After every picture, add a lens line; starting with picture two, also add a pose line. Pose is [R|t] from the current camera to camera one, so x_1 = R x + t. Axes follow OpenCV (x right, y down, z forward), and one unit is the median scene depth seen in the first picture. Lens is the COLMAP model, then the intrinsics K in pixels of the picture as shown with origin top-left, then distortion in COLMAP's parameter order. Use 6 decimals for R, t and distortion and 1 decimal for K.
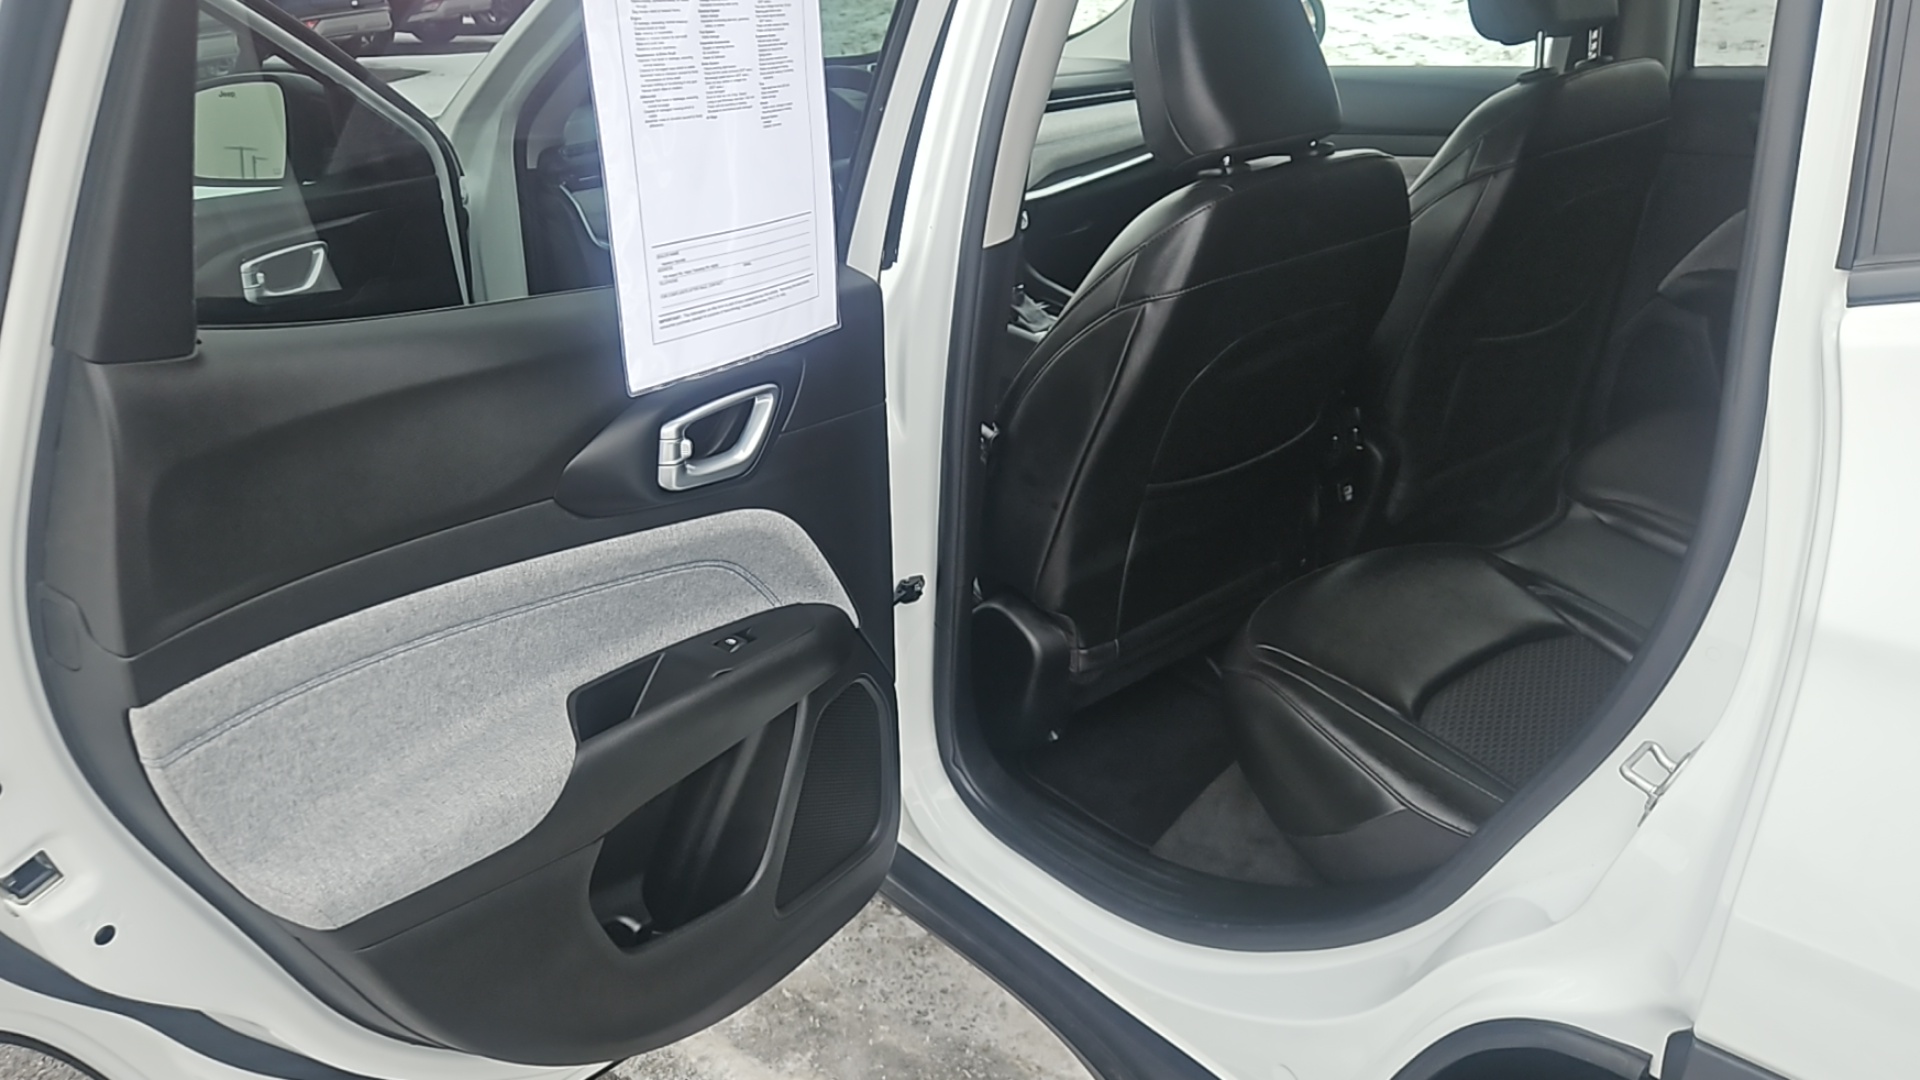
lens RADIAL K [[1387.1, 0, 955.4], [0, 1387.1, 543.1], [0, 0, 1]] dist [0.076168, -0.067059]
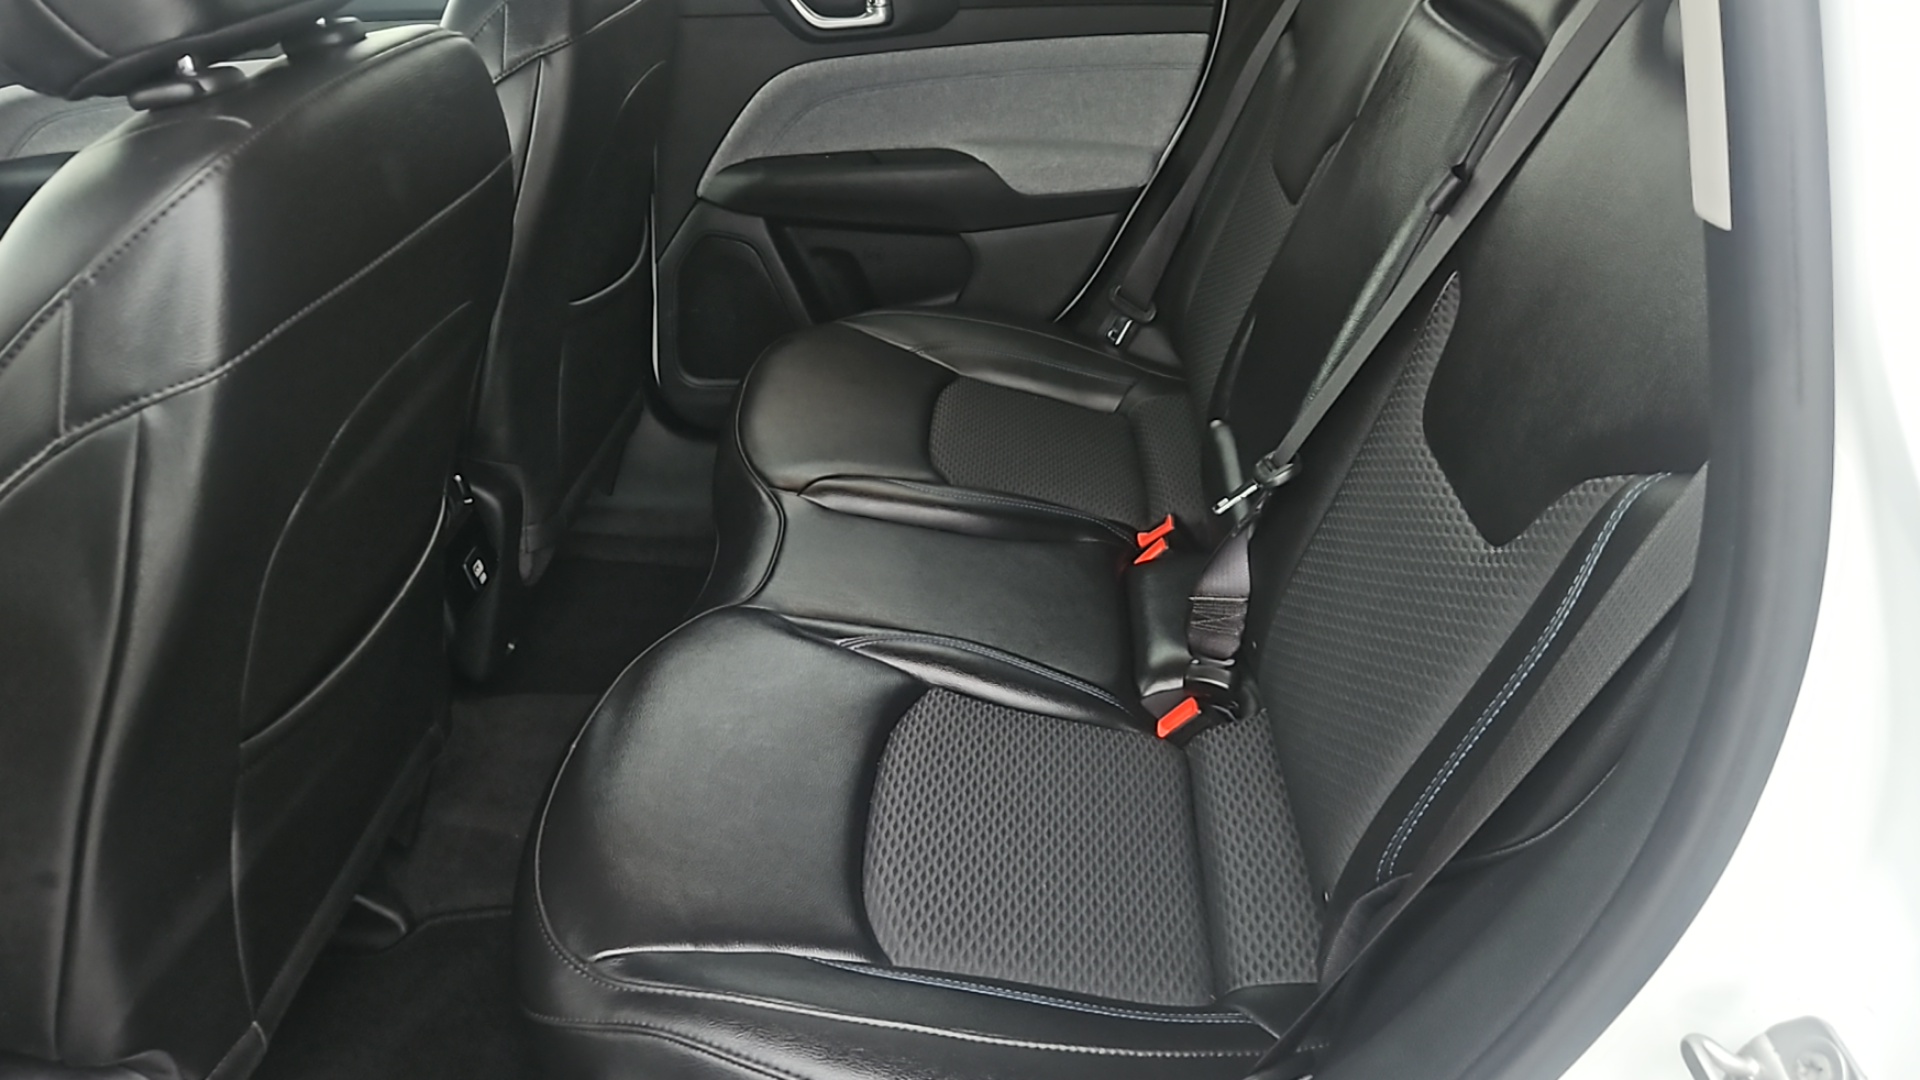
lens RADIAL K [[1387.1, 0, 955.4], [0, 1387.1, 543.1], [0, 0, 1]] dist [0.076168, -0.067059]
pose [[0.672719, -0.328421, 0.663014, 0.001707], [0.286863, 0.941770, 0.175440, -0.109414], [-0.682025, 0.072173, 0.727759, 0.406692]]
